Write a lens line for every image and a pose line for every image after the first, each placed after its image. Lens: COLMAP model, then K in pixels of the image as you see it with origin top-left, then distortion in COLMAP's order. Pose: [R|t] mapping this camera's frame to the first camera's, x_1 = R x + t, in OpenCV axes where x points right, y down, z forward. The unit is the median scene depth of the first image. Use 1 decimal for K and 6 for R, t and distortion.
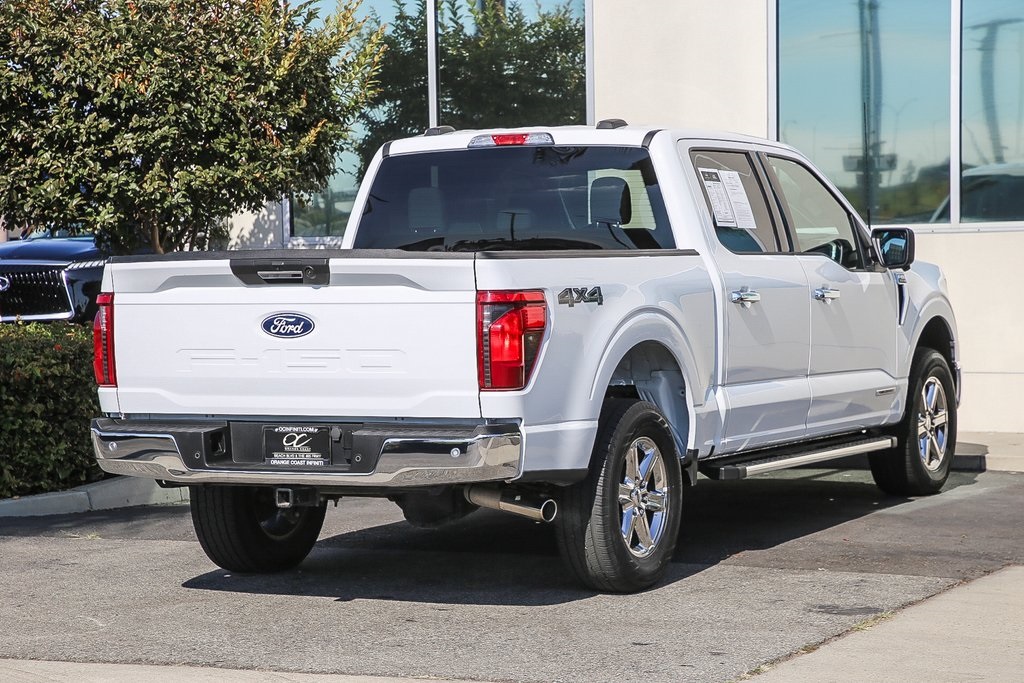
lens RADIAL K [[2768.9, 0, 512.0], [0, 2768.9, 341.5], [0, 0, 1]] dist [0.437623, 0.539509]
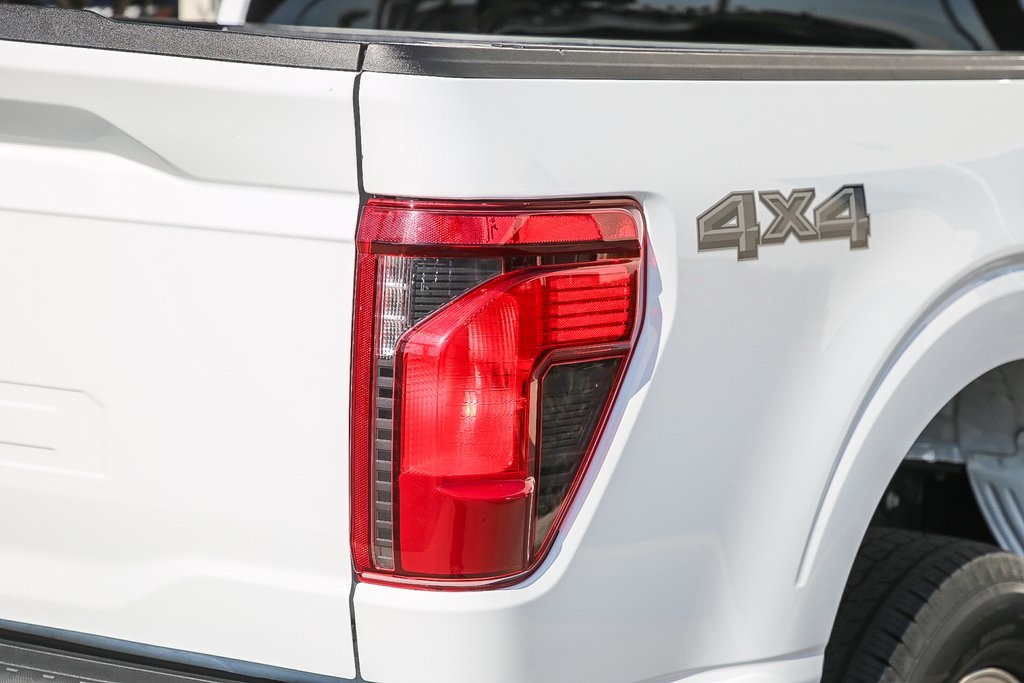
lens RADIAL K [[2958.1, 0, 512.0], [0, 2958.1, 341.5], [0, 0, 1]] dist [0.801128, -0.067203]
pose [[0.992503, 0.067567, -0.101842, 0.028999], [-0.059968, 0.995309, 0.075917, -0.025687], [0.106493, -0.069241, 0.991900, 0.702546]]
